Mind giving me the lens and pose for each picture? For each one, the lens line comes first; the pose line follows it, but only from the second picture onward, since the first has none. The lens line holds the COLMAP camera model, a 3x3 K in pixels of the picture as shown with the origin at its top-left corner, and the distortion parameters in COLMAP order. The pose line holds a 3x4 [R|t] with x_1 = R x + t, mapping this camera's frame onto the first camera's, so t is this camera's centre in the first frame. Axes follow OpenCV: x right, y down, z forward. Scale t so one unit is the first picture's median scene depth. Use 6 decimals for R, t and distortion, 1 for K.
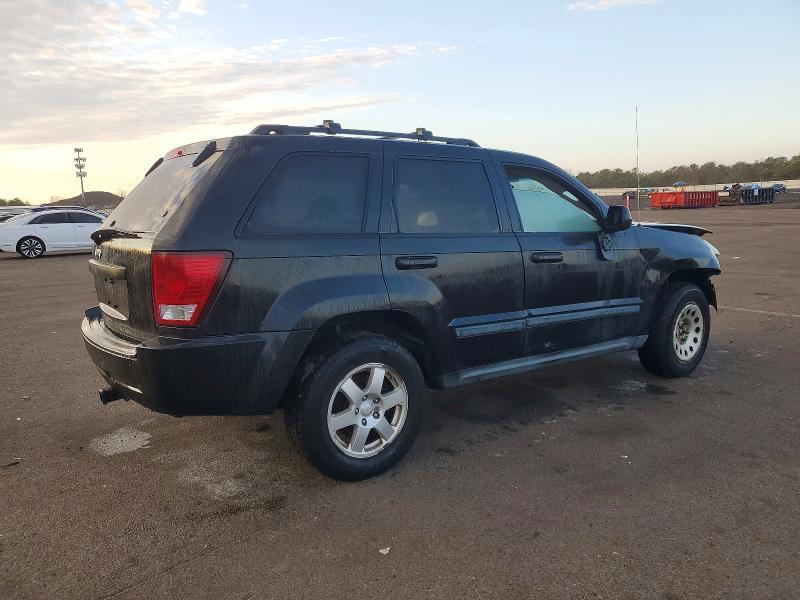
lens RADIAL K [[633.2, 0, 400.0], [0, 633.2, 300.0], [0, 0, 1]] dist [0.026901, 0.007517]
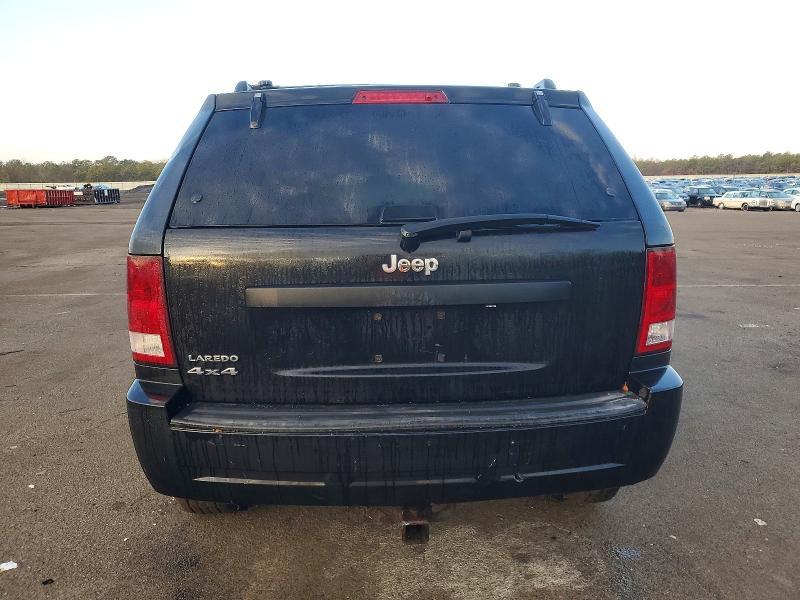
lens RADIAL K [[633.2, 0, 400.0], [0, 633.2, 300.0], [0, 0, 1]] dist [0.026901, 0.007517]
pose [[0.523234, -0.122107, 0.843395, -0.088932], [0.124381, 0.990026, 0.066171, -0.006907], [-0.843063, 0.070280, 0.533203, 0.072305]]
